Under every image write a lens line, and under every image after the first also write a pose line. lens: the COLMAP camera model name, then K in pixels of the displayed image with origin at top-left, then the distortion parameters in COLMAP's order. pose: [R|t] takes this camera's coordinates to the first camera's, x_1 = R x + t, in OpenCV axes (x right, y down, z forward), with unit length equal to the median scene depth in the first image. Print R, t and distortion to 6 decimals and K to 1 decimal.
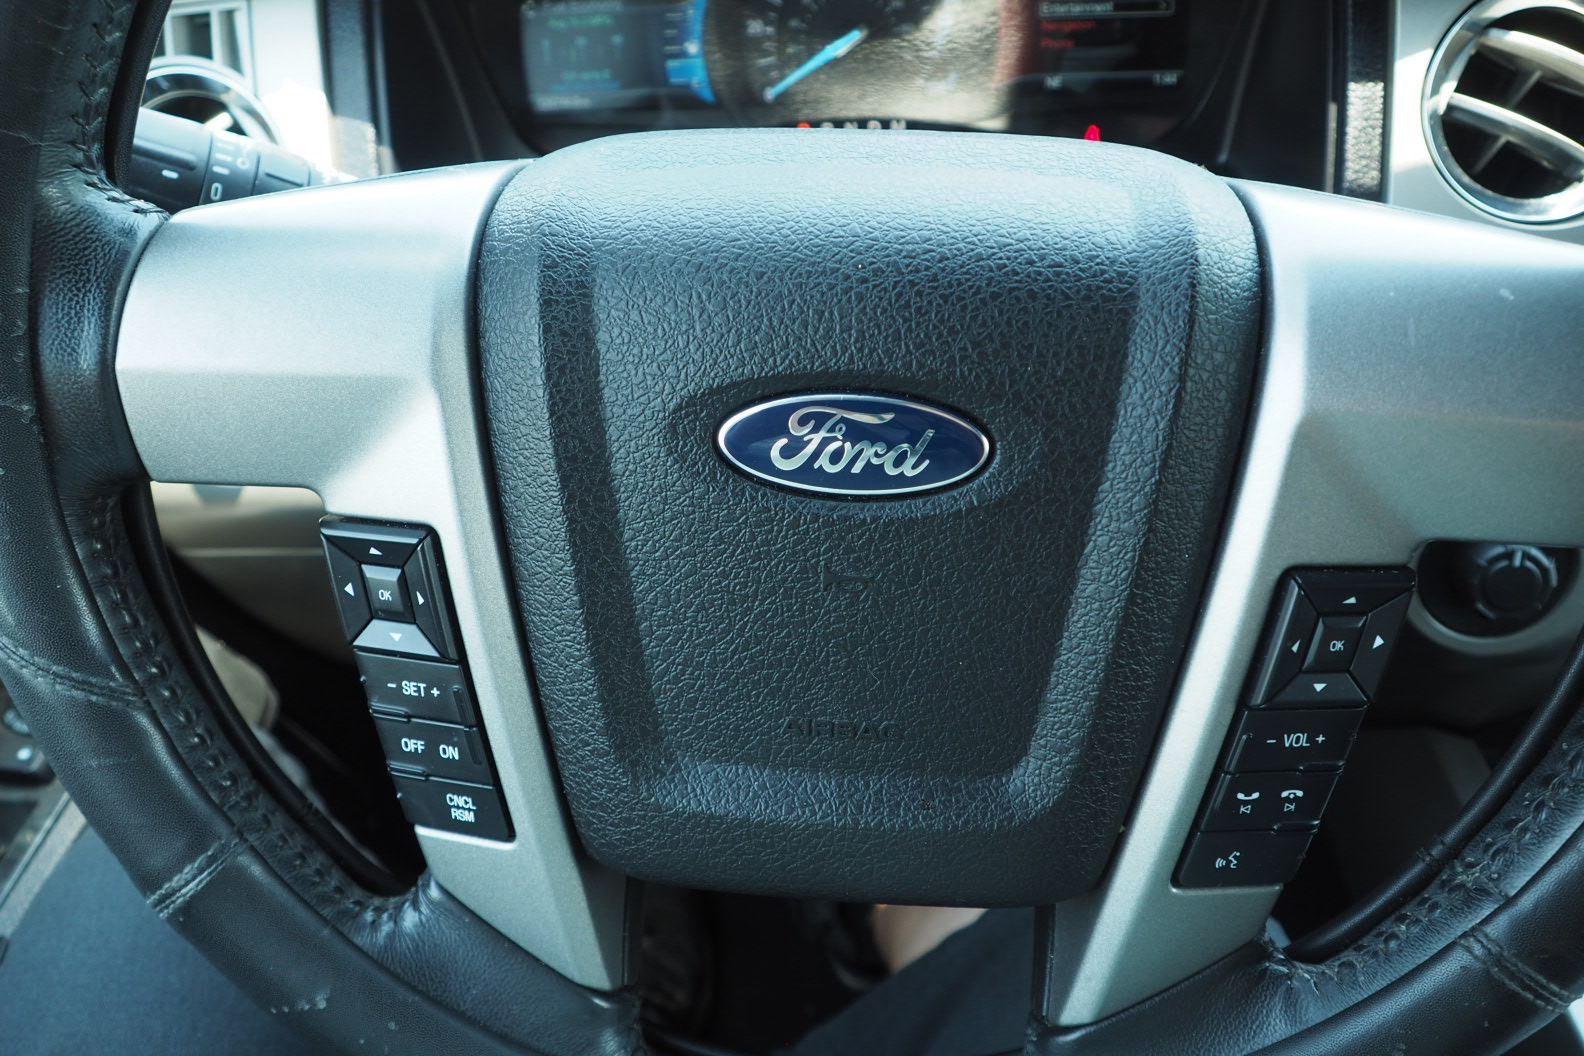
lens RADIAL K [[1111.6, 0, 781.5], [0, 1111.6, 531.1], [0, 0, 1]] dist [-0.035855, 0.003106]
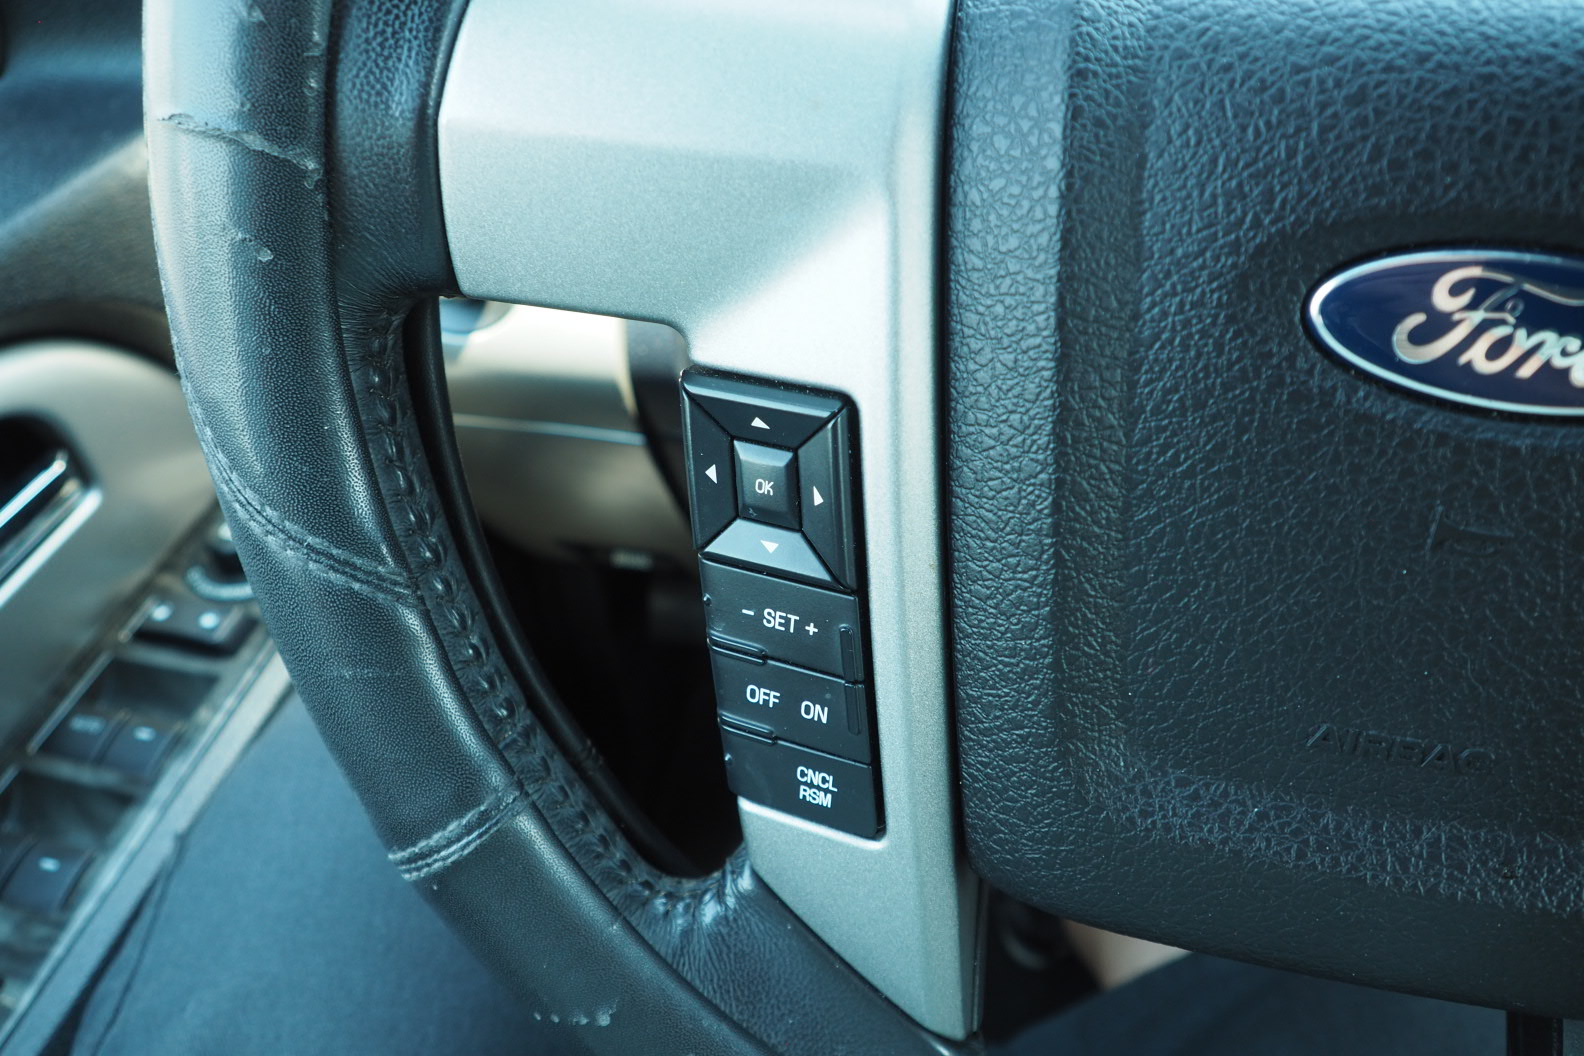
lens RADIAL K [[1111.6, 0, 795.4], [0, 1111.6, 515.7], [0, 0, 1]] dist [-0.035855, 0.003106]
pose [[0.989933, 0.107833, -0.091677, -0.276178], [-0.102953, 0.993086, 0.056403, 0.034592], [0.097125, -0.046397, 0.994190, 0.299321]]
